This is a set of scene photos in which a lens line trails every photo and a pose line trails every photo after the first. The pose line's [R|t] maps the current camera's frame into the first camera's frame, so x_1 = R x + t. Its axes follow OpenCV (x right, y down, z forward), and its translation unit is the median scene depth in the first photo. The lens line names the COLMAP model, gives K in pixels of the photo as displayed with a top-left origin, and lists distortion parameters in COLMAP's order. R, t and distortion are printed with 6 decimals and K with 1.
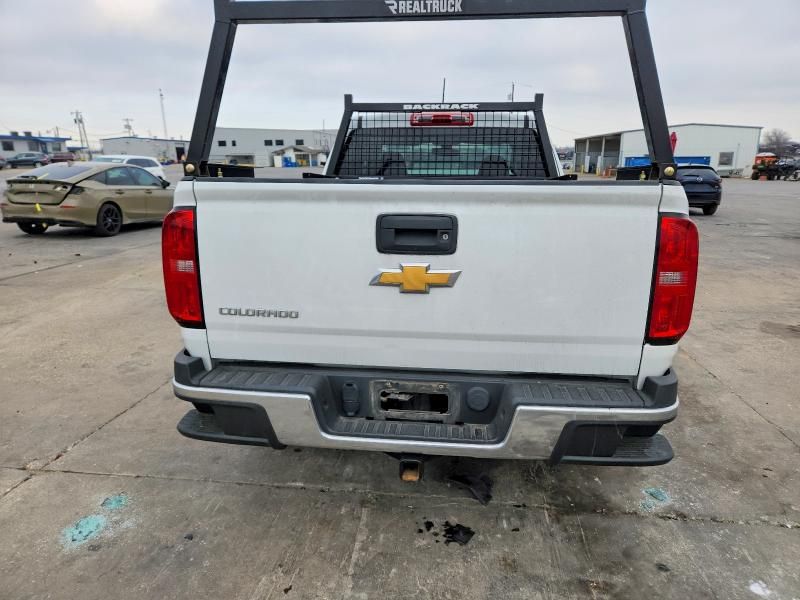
lens RADIAL K [[585.6, 0, 400.0], [0, 585.6, 300.0], [0, 0, 1]] dist [0.033396, -0.005685]
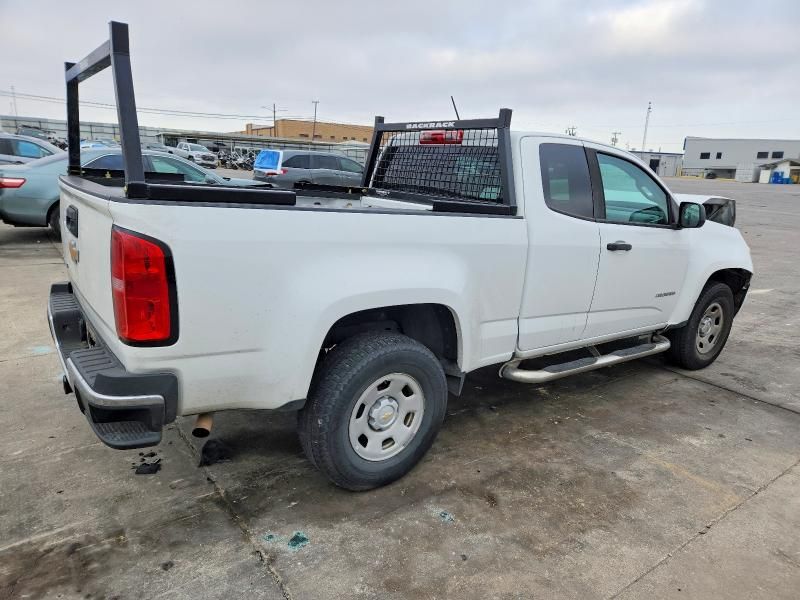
lens RADIAL K [[574.7, 0, 400.0], [0, 574.7, 300.0], [0, 0, 1]] dist [0.031833, -0.005127]
pose [[0.635718, 0.204042, -0.744466, 1.140878], [-0.213211, 0.973328, 0.084702, -0.154008], [0.741892, 0.104881, 0.662266, 0.471872]]
